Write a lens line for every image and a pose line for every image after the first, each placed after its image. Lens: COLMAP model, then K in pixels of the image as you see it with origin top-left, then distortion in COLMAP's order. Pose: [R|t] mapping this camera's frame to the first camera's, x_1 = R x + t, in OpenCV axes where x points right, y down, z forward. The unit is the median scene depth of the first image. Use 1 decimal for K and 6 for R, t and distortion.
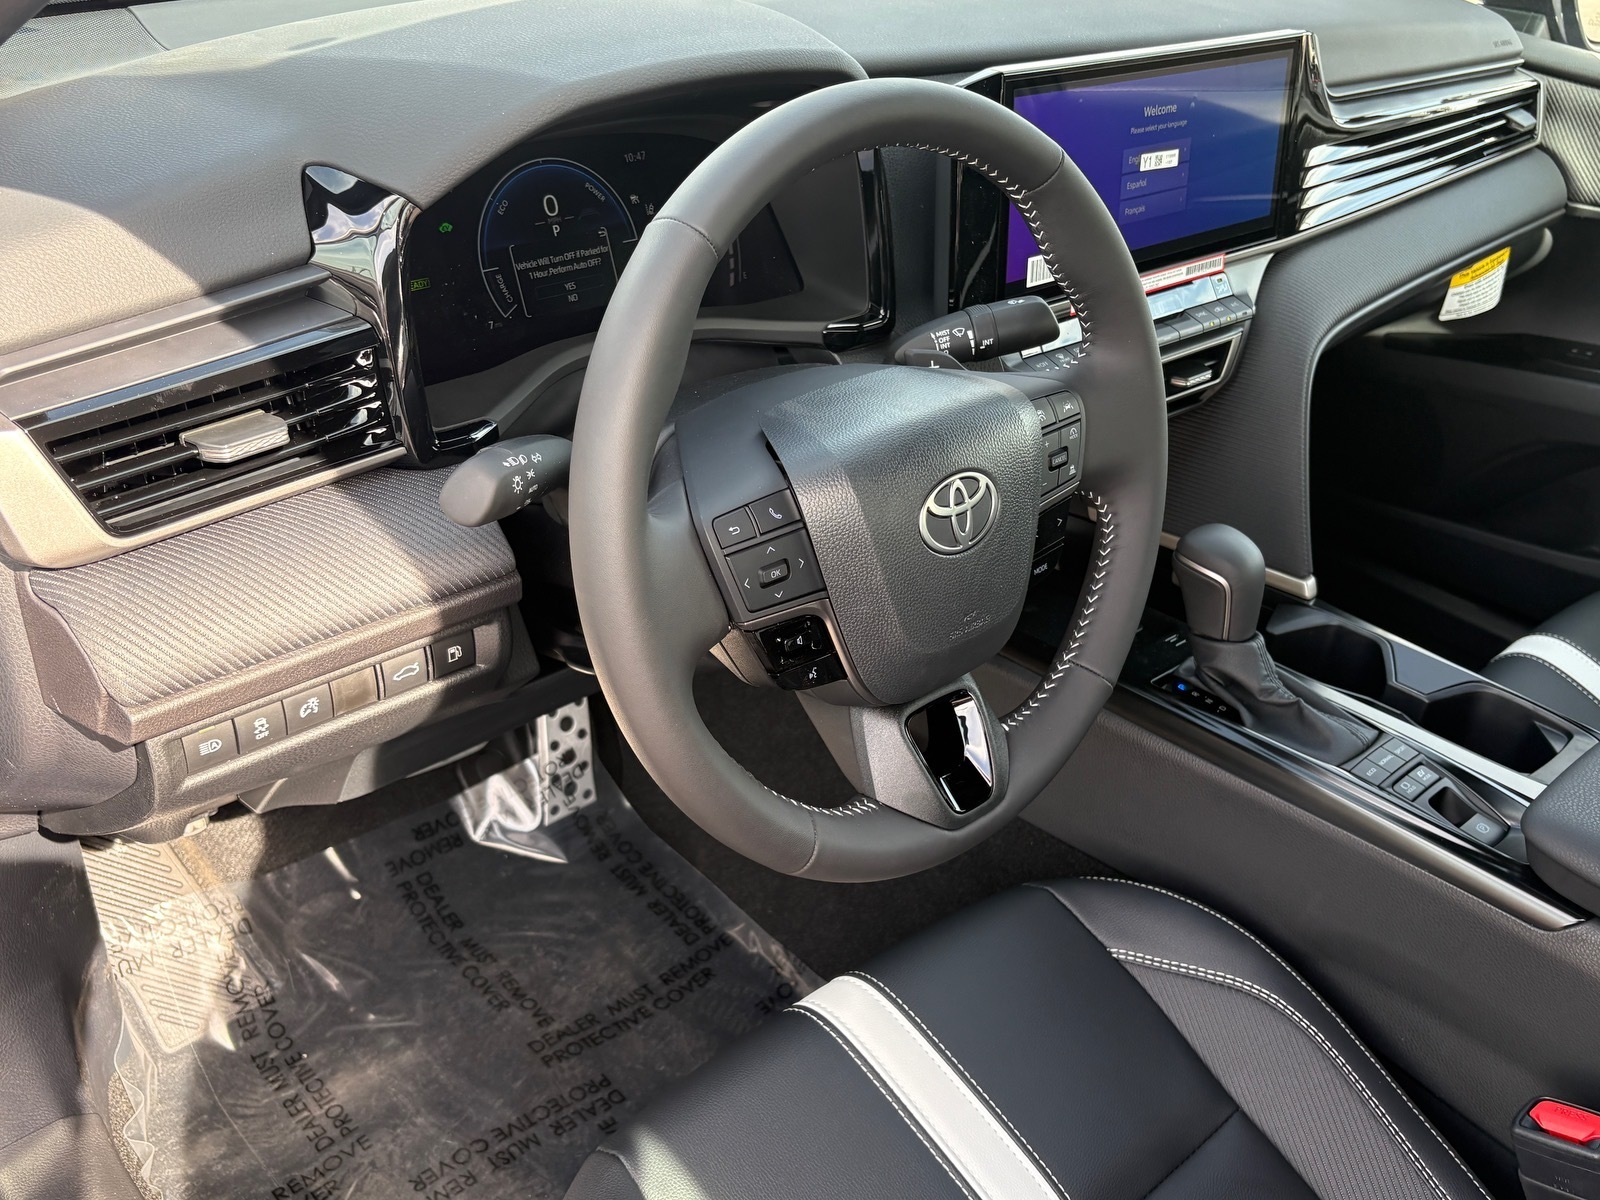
lens RADIAL K [[1479.7, 0, 800.0], [0, 1479.7, 600.0], [0, 0, 1]] dist [0.014583, -0.003490]
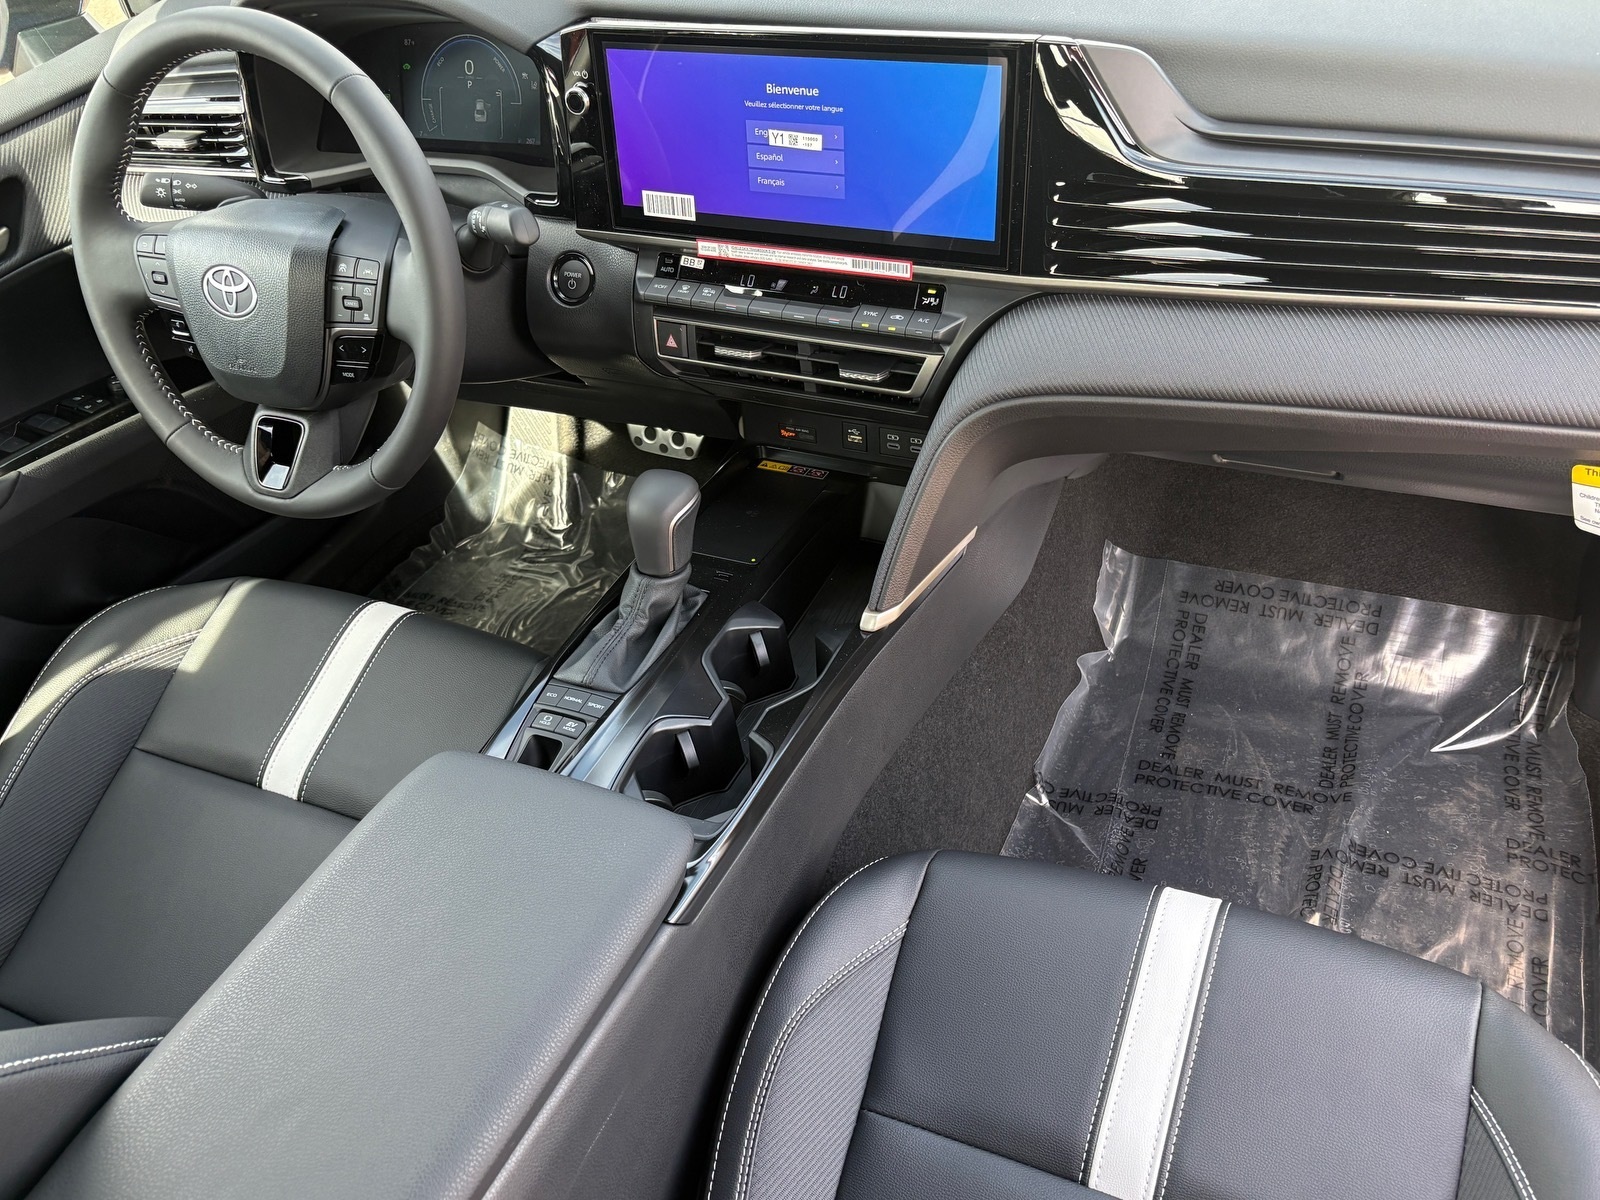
lens RADIAL K [[1296.8, 0, 800.0], [0, 1296.8, 600.0], [0, 0, 1]] dist [0.035064, -0.040292]
pose [[0.373365, 0.494408, -0.784958, 1.099632], [-0.367629, 0.855726, 0.364119, -0.350847], [0.851732, 0.152624, 0.501257, 0.595872]]
